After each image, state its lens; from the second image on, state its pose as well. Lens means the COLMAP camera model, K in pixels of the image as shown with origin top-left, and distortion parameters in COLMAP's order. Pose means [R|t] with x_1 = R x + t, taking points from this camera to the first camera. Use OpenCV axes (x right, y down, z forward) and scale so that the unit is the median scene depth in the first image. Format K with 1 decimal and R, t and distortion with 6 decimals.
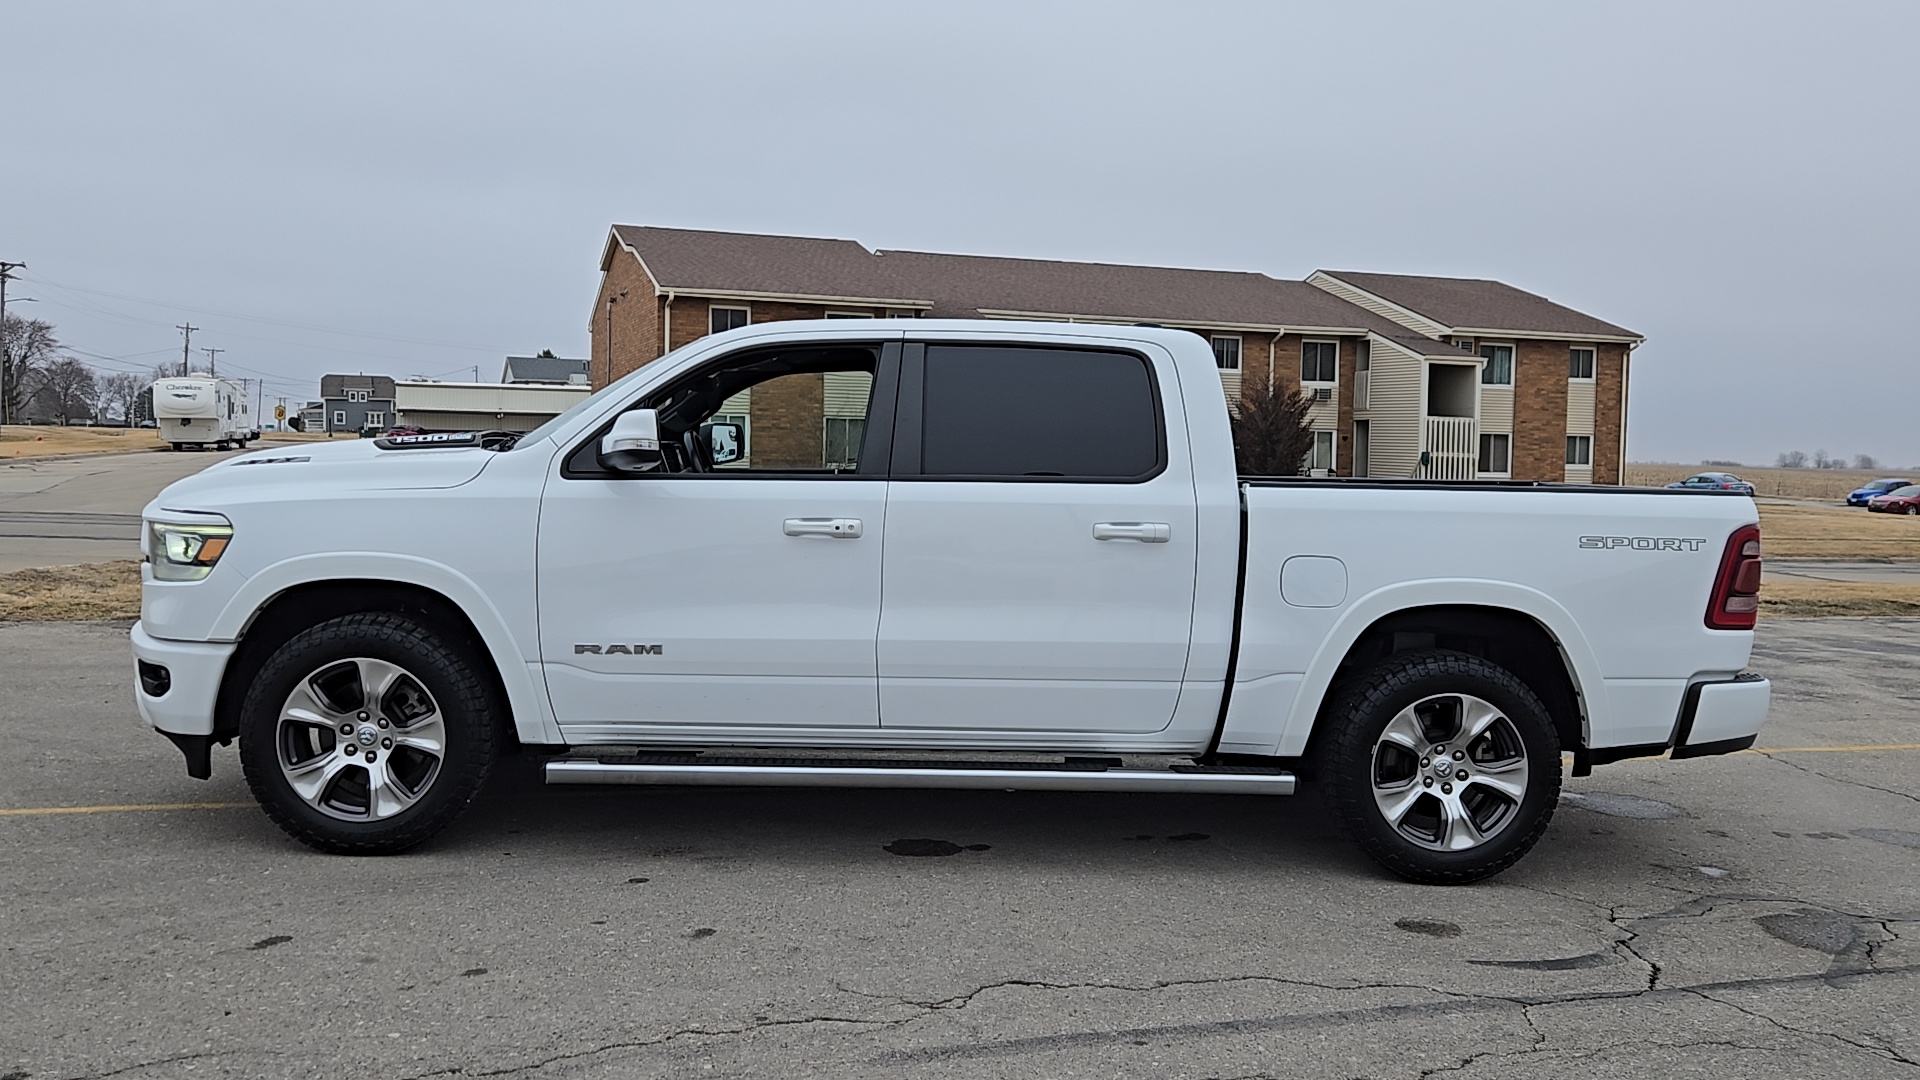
lens RADIAL K [[1624.9, 0, 954.2], [0, 1624.9, 542.3], [0, 0, 1]] dist [0.003274, -0.005952]
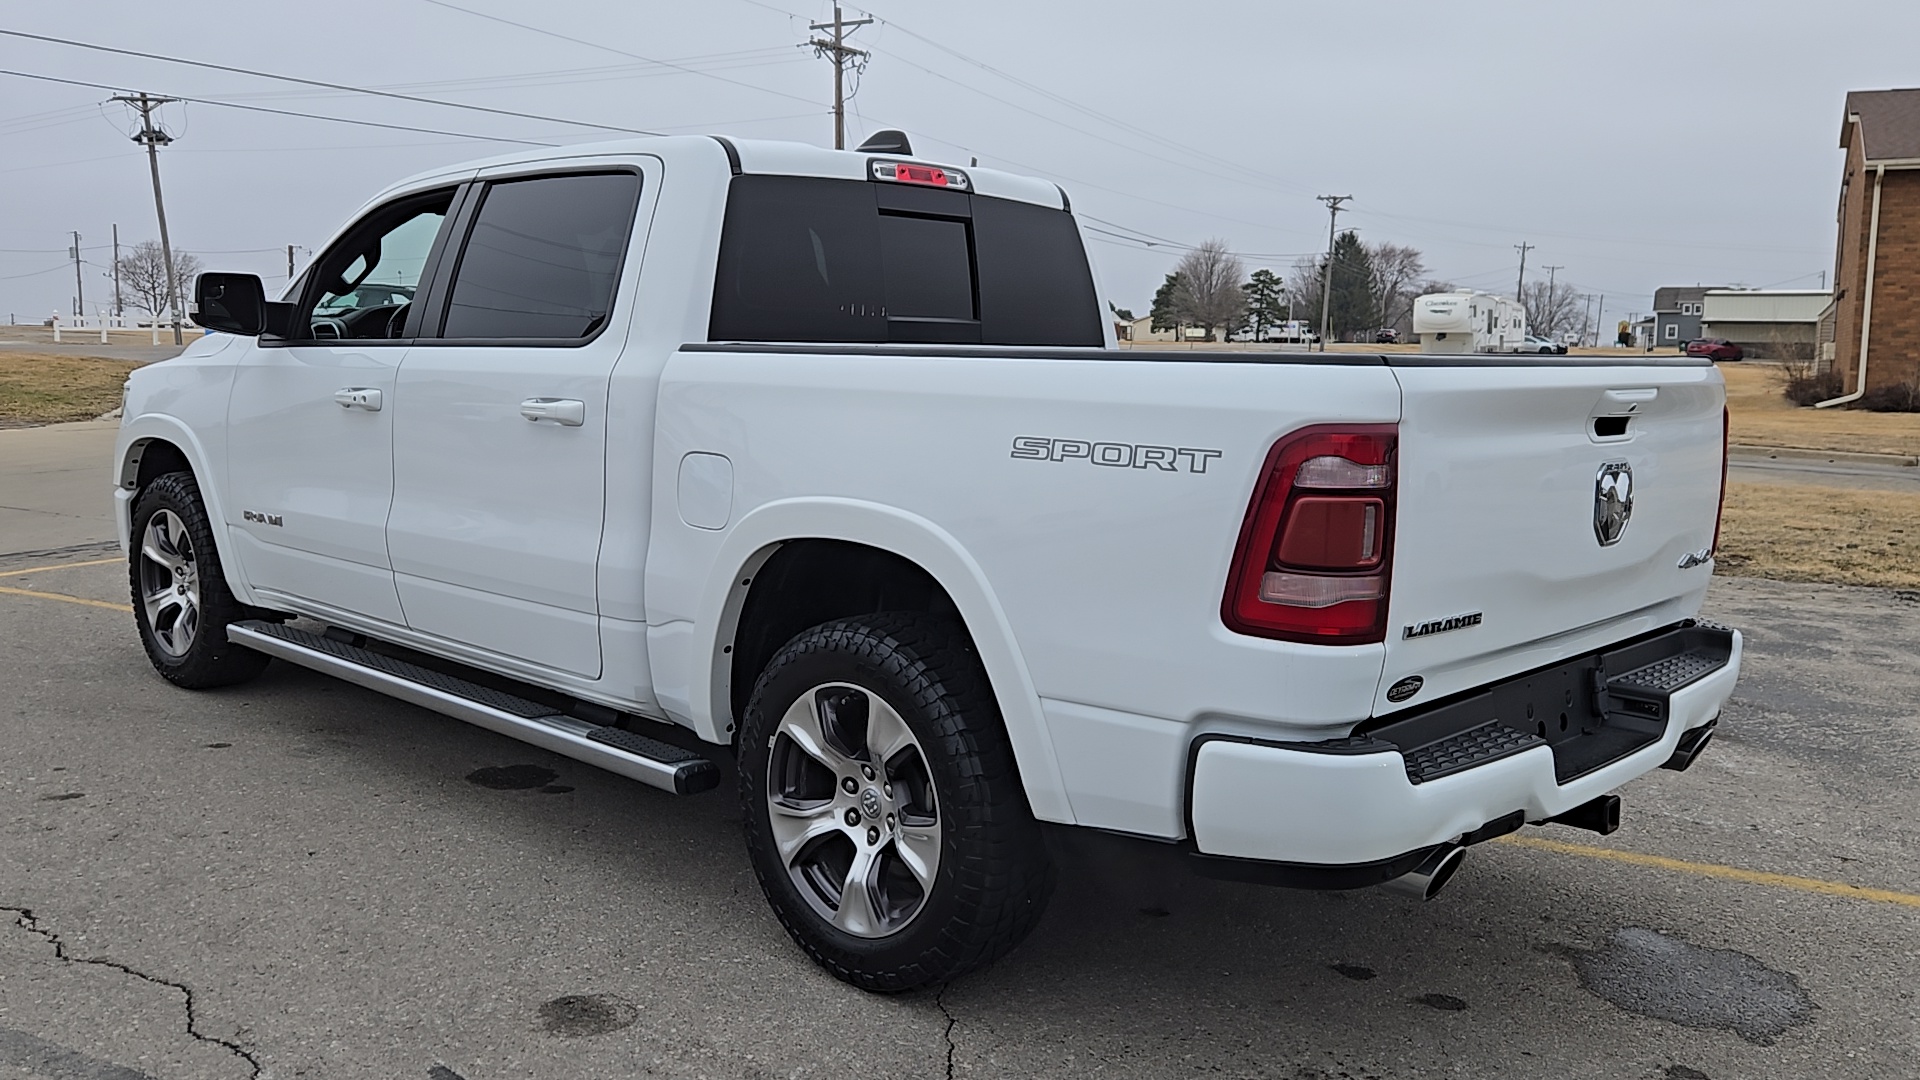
lens RADIAL K [[1594.9, 0, 952.9], [0, 1594.9, 583.2], [0, 0, 1]] dist [0.012223, -0.004041]
pose [[0.683161, 0.096041, -0.723925, 0.759121], [-0.039817, 0.994738, 0.094394, -0.004362], [0.729181, -0.035662, 0.683391, 0.602440]]
